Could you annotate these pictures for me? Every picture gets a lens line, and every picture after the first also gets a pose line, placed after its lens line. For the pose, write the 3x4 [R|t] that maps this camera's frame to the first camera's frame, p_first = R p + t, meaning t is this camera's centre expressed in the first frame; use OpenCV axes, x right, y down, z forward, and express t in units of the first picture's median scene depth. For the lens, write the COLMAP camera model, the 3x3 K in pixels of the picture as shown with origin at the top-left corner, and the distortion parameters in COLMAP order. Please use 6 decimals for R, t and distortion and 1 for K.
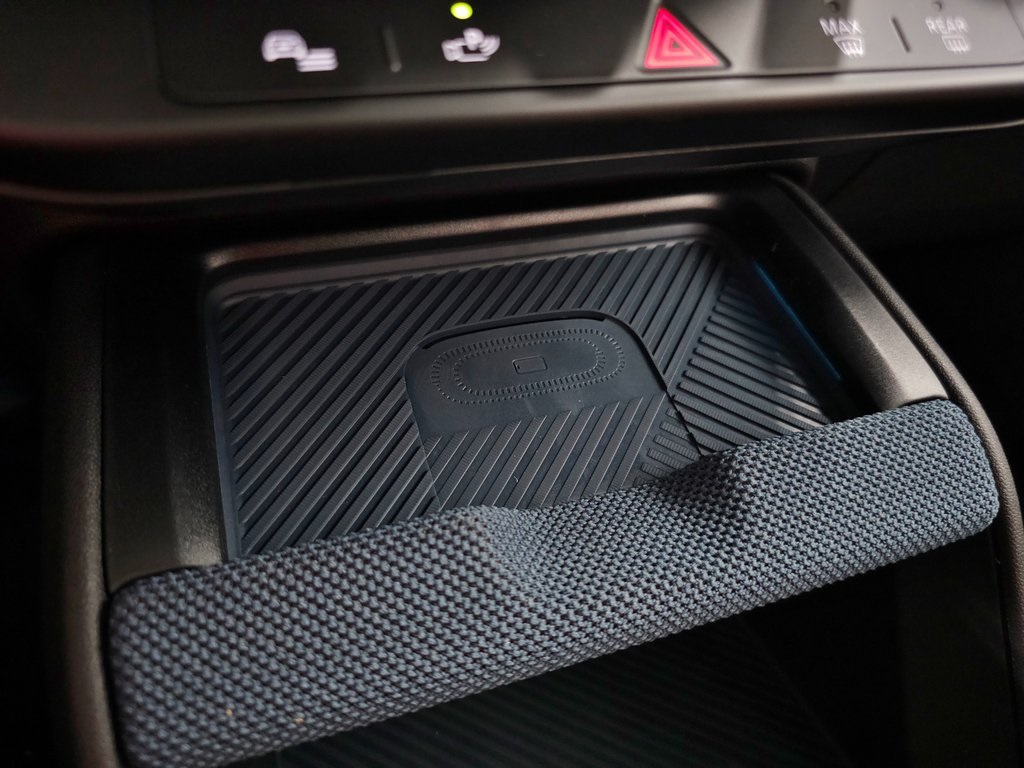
lens RADIAL K [[687.2, 0, 508.1], [0, 687.2, 388.2], [0, 0, 1]] dist [0.033614, -0.067680]
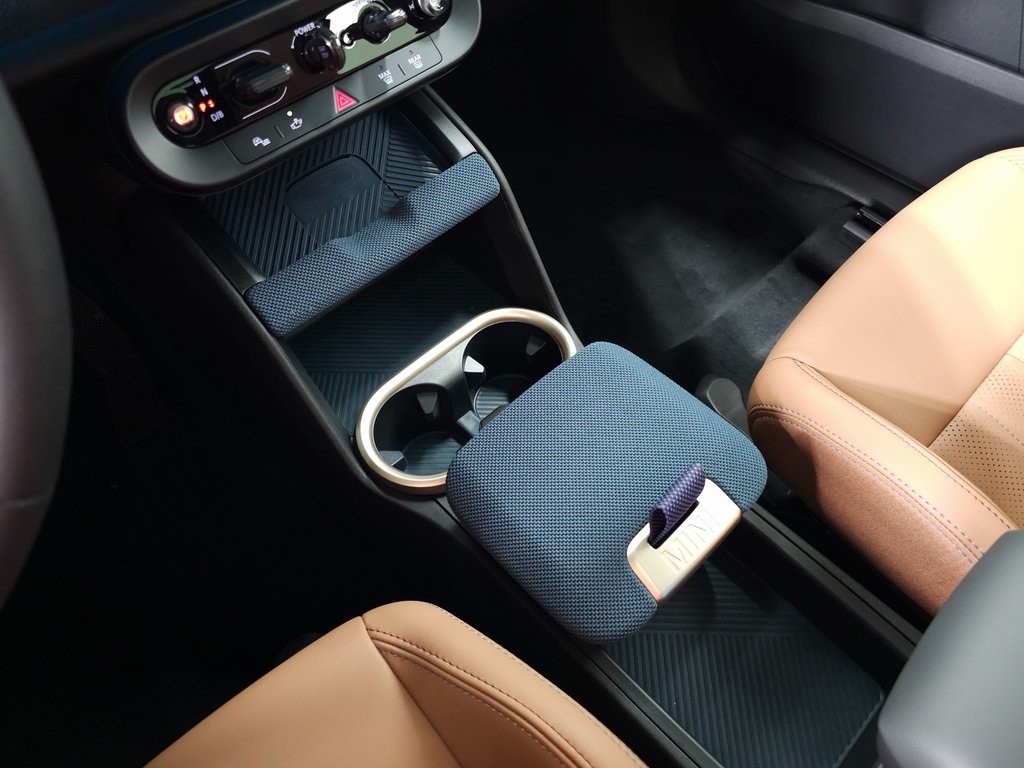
lens RADIAL K [[687.2, 0, 508.1], [0, 687.2, 388.2], [0, 0, 1]] dist [0.033614, -0.067680]
pose [[0.908021, -0.367837, 0.200484, -0.174010], [0.273031, 0.882592, 0.382734, -0.186541], [-0.317730, -0.292792, 0.901843, -1.976665]]
